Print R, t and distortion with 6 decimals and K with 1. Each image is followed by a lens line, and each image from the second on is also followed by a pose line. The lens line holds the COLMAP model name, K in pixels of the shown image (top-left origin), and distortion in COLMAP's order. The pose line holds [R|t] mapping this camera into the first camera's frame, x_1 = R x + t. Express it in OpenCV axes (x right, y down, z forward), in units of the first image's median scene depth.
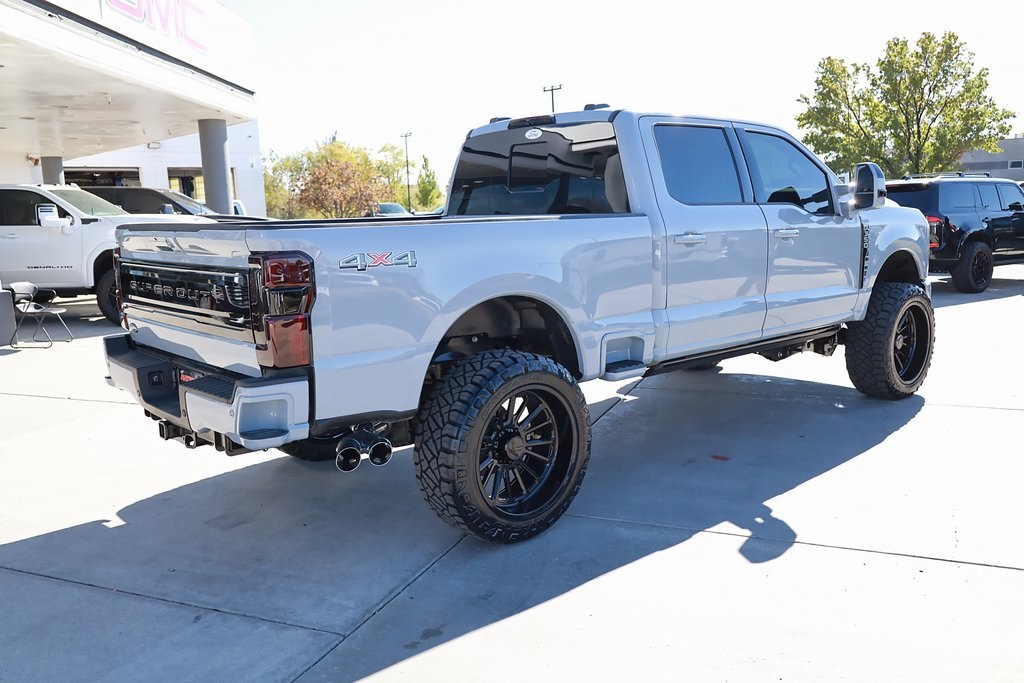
lens RADIAL K [[863.1, 0, 512.2], [0, 863.1, 316.3], [0, 0, 1]] dist [-0.000042, 0.000093]
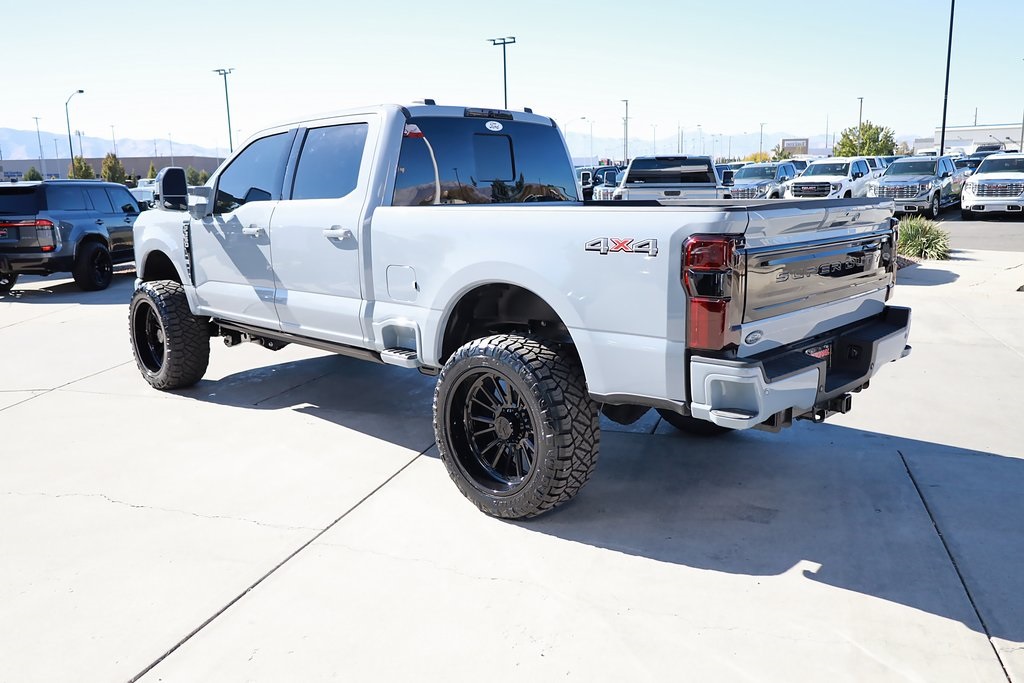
lens RADIAL K [[805.5, 0, 512.0], [0, 805.5, 341.5], [0, 0, 1]] dist [-0.000966, -0.000272]
pose [[-0.086327, -0.156904, 0.983834, -0.898811], [0.143061, 0.975334, 0.168101, -0.109467], [-0.985942, 0.155260, -0.061750, 0.999695]]
